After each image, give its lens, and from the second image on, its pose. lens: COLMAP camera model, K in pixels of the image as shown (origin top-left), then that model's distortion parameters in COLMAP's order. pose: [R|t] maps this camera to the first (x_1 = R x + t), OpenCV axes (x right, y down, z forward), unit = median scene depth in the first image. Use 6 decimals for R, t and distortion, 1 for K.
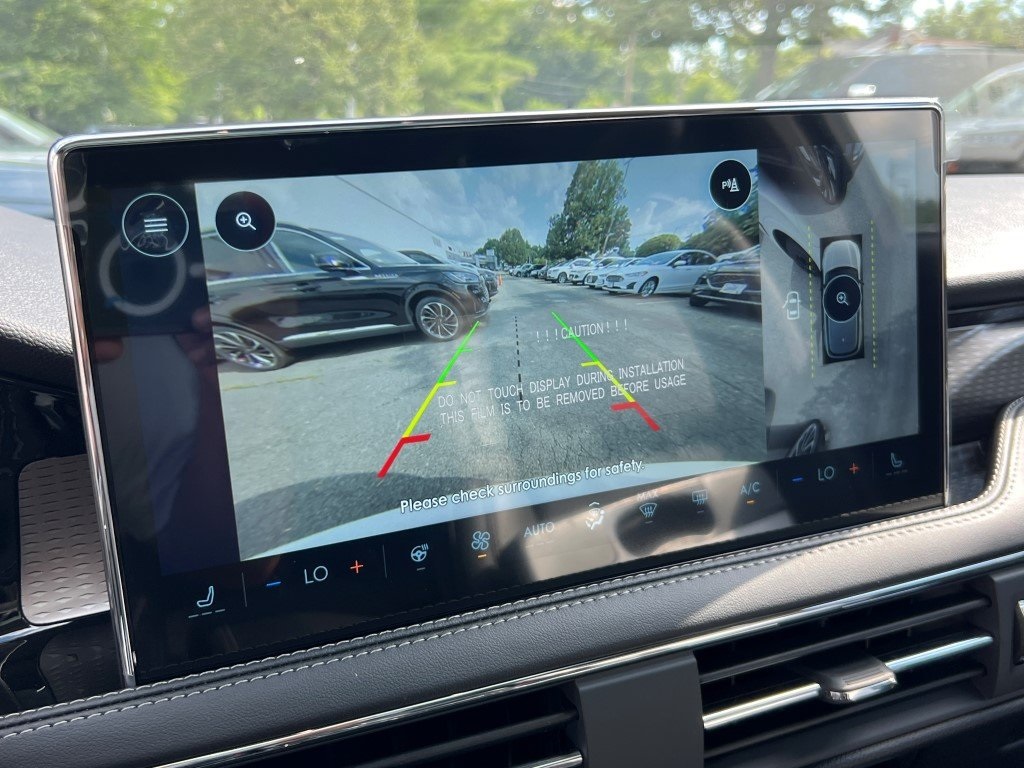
lens RADIAL K [[1014.4, 0, 512.0], [0, 1014.4, 384.0], [0, 0, 1]] dist [0.006784, -0.002917]
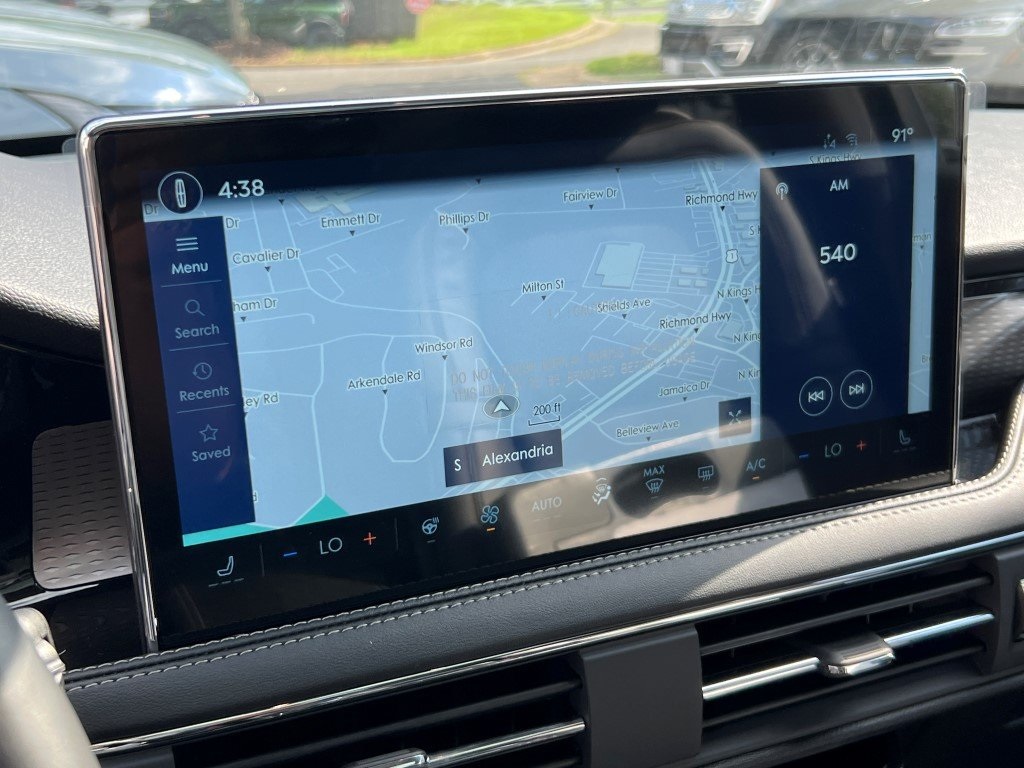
lens RADIAL K [[1237.0, 0, 512.0], [0, 1237.0, 384.0], [0, 0, 1]] dist [0.037670, 0.004383]
pose [[0.999424, 0.017829, 0.028869, -0.042253], [-0.019720, 0.997585, 0.066601, -0.052917], [-0.027612, -0.067132, 0.997362, -0.205569]]
